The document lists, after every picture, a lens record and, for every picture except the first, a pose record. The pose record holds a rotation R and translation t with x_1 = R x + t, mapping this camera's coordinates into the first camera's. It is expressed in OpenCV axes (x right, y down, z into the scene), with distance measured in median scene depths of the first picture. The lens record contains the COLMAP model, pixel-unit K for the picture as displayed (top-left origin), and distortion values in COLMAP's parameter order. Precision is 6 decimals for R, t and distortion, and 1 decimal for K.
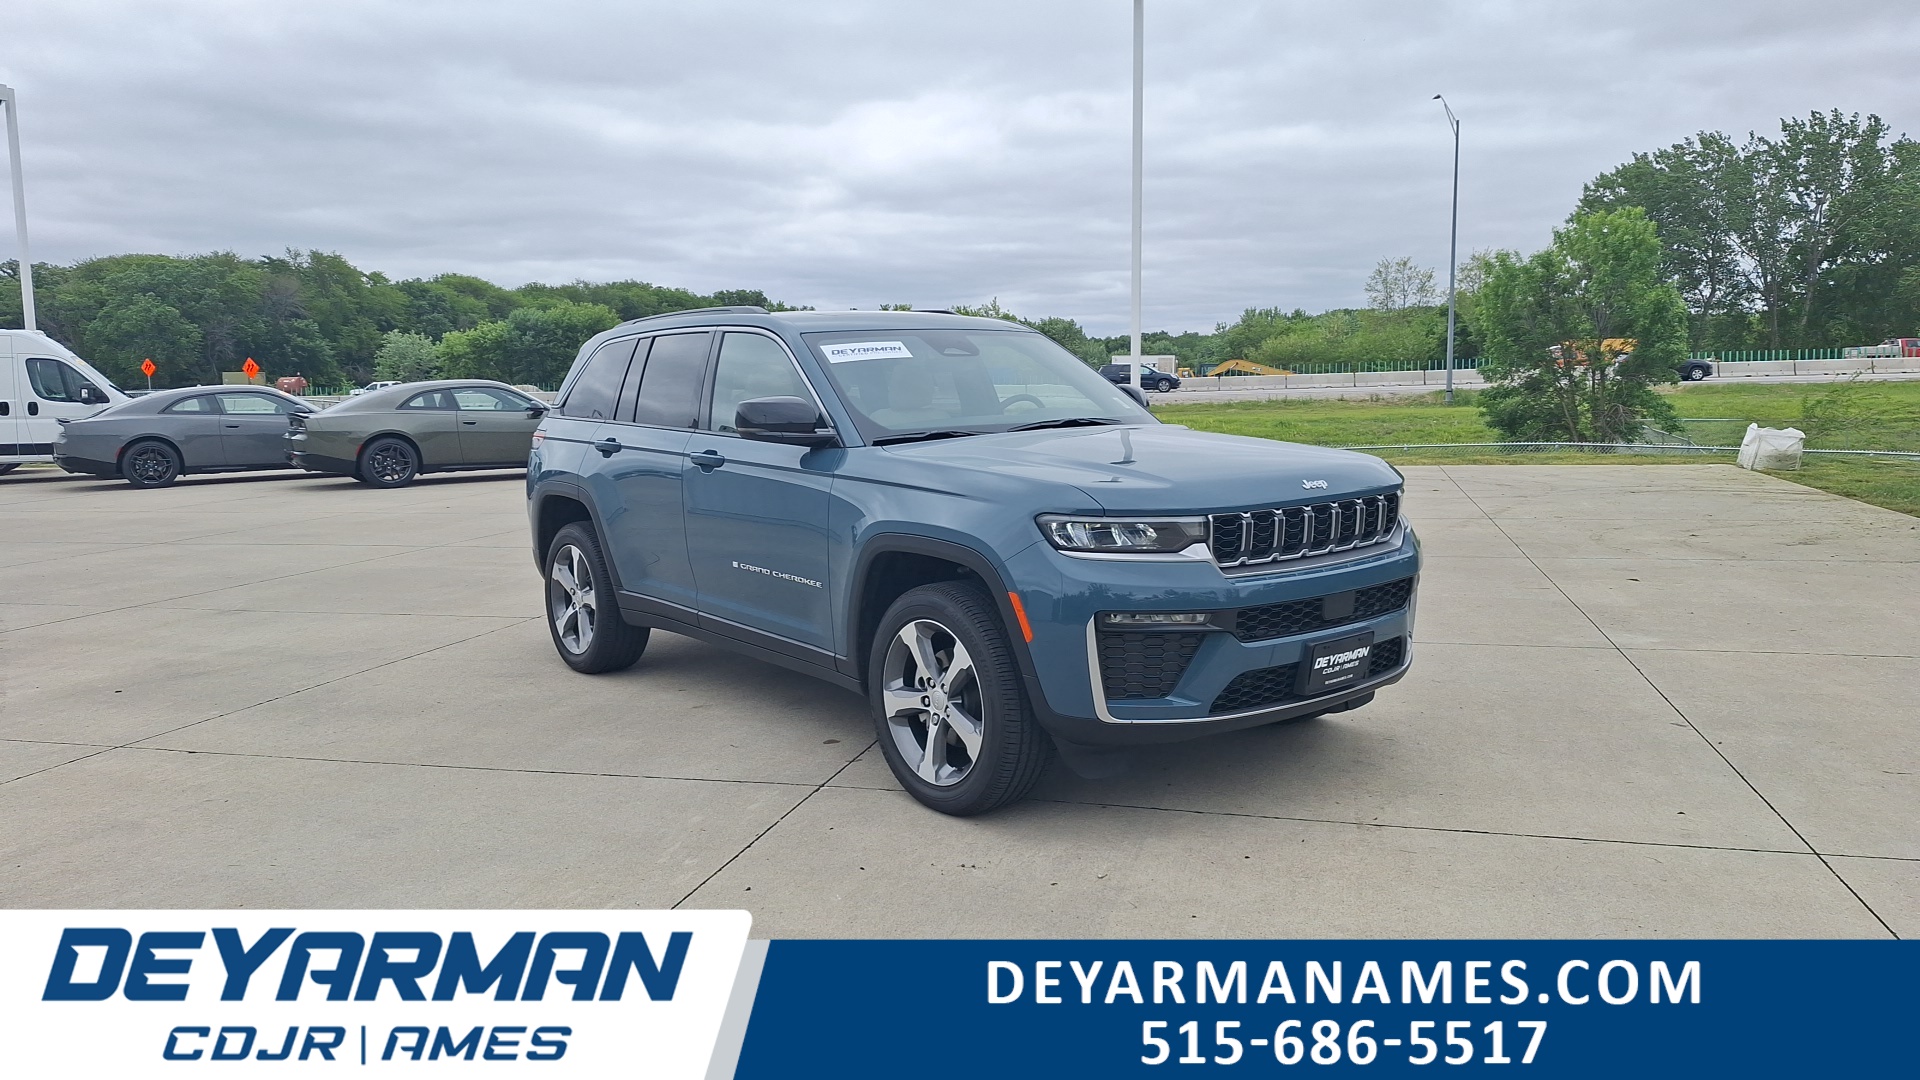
lens RADIAL K [[1333.3, 0, 977.5], [0, 1333.3, 522.8], [0, 0, 1]] dist [0.071788, -0.041708]
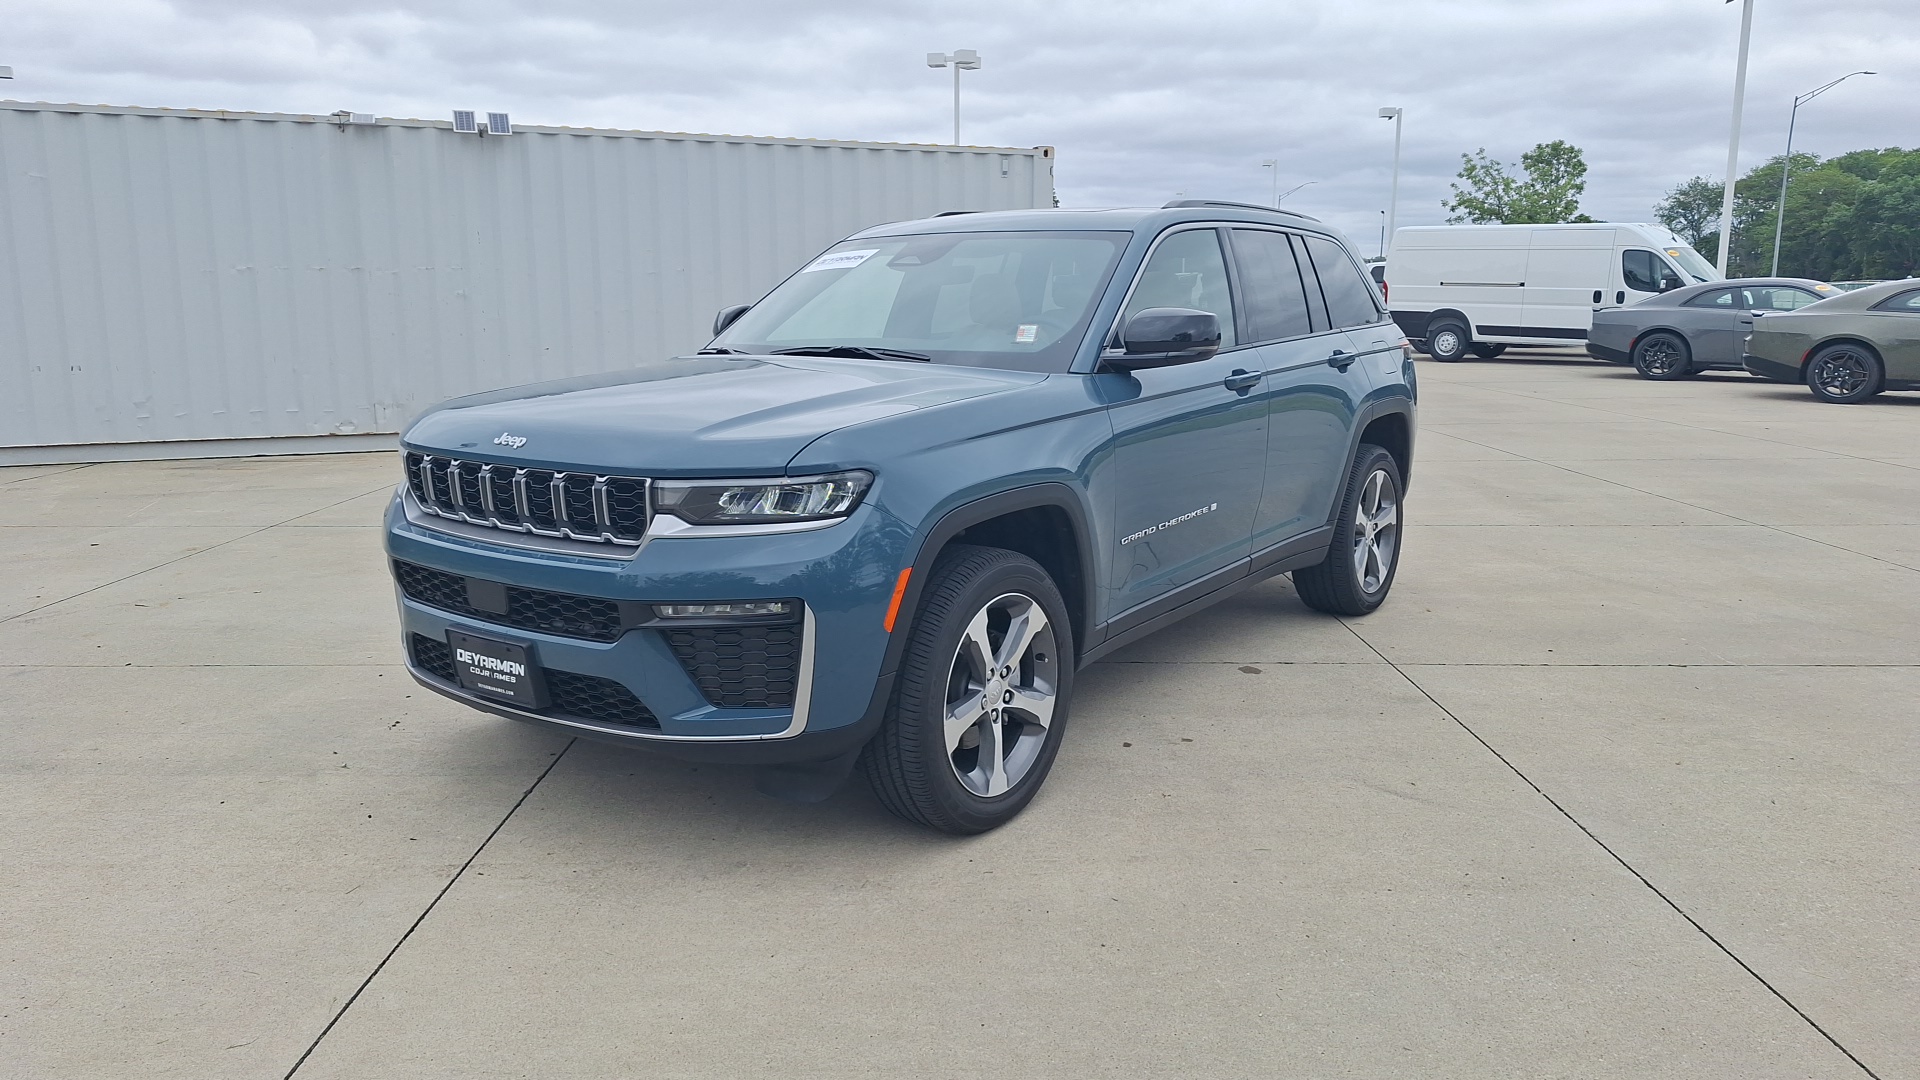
lens RADIAL K [[1333.3, 0, 945.8], [0, 1333.3, 523.7], [0, 0, 1]] dist [0.071788, -0.041708]
pose [[0.274923, 0.192248, -0.942050, 1.073502], [-0.113708, 0.979431, 0.166692, -0.140974], [0.954719, 0.061291, 0.291128, 1.021359]]
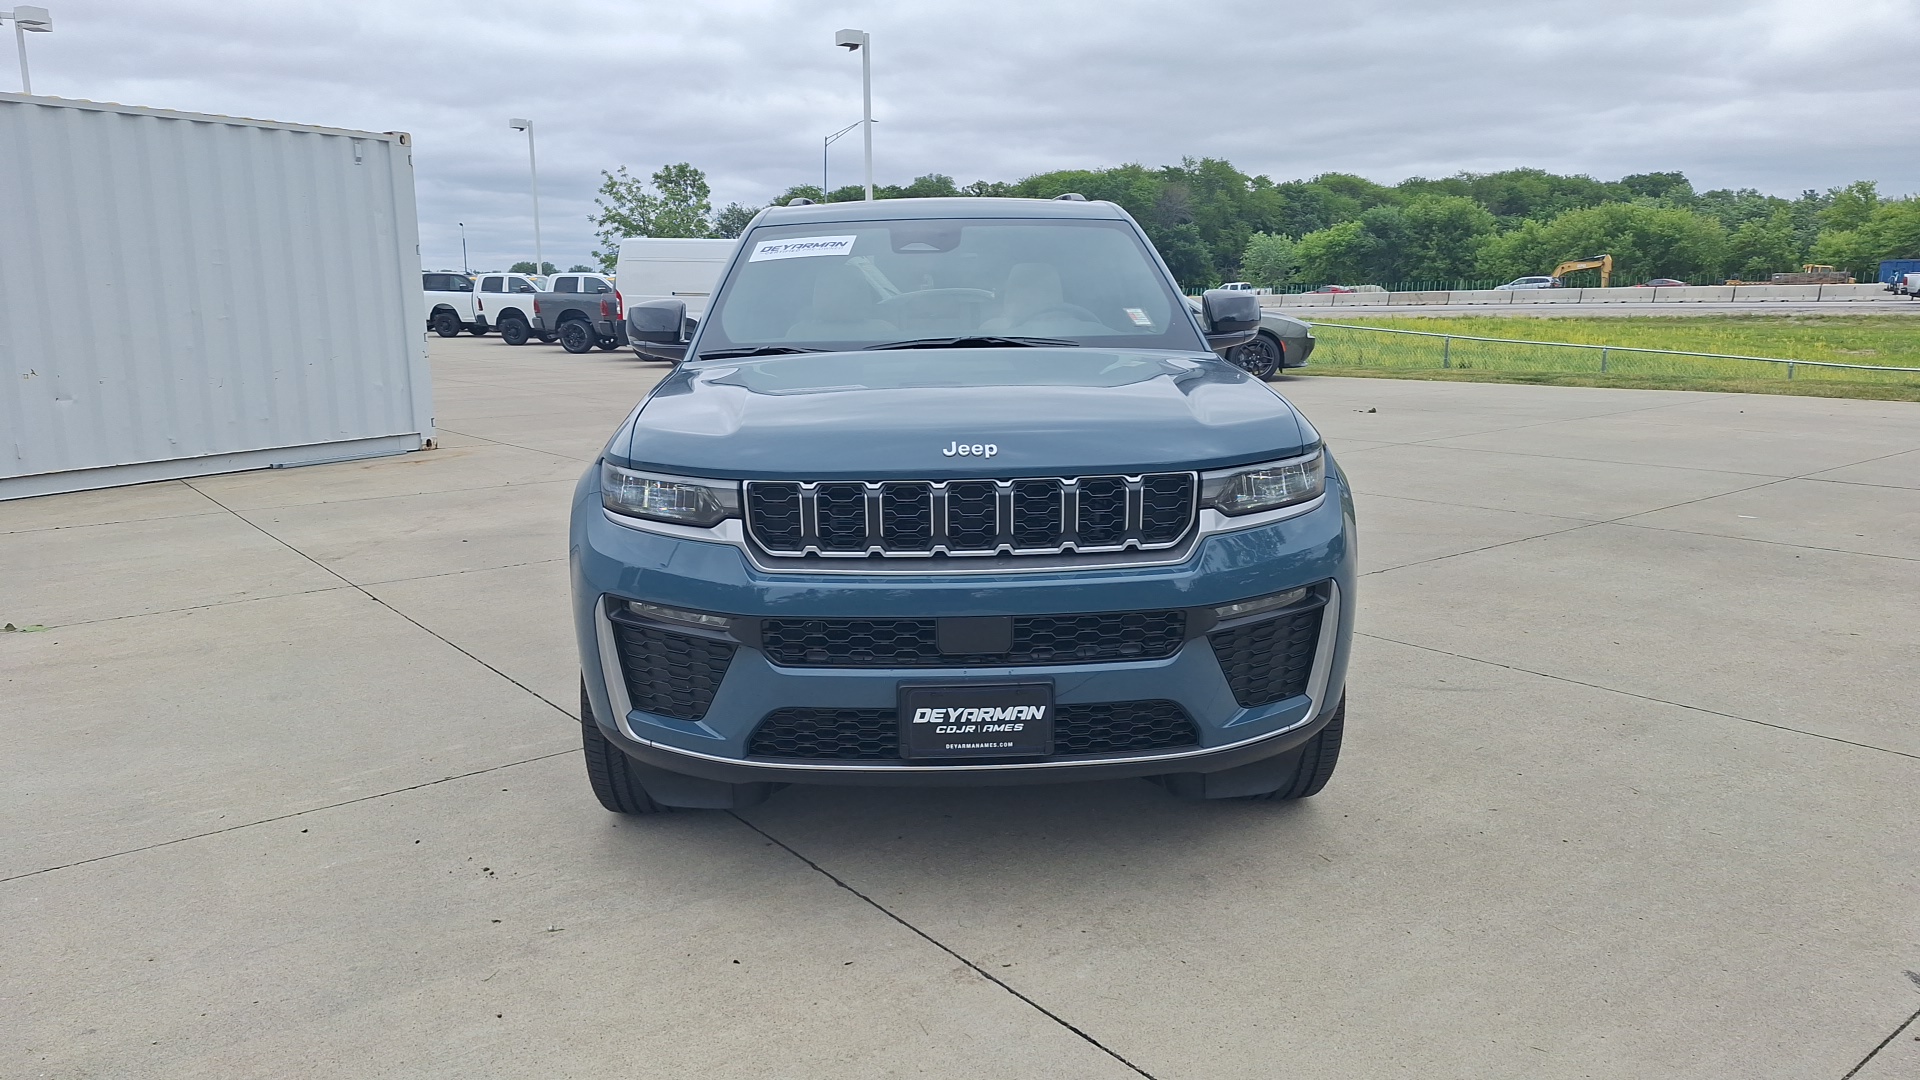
lens RADIAL K [[1333.3, 0, 939.8], [0, 1333.3, 544.4], [0, 0, 1]] dist [0.071788, -0.041708]
pose [[0.796178, 0.122837, -0.592462, 0.636699], [-0.070058, 0.991305, 0.111383, -0.054684], [0.600993, -0.047174, 0.797861, 0.467244]]
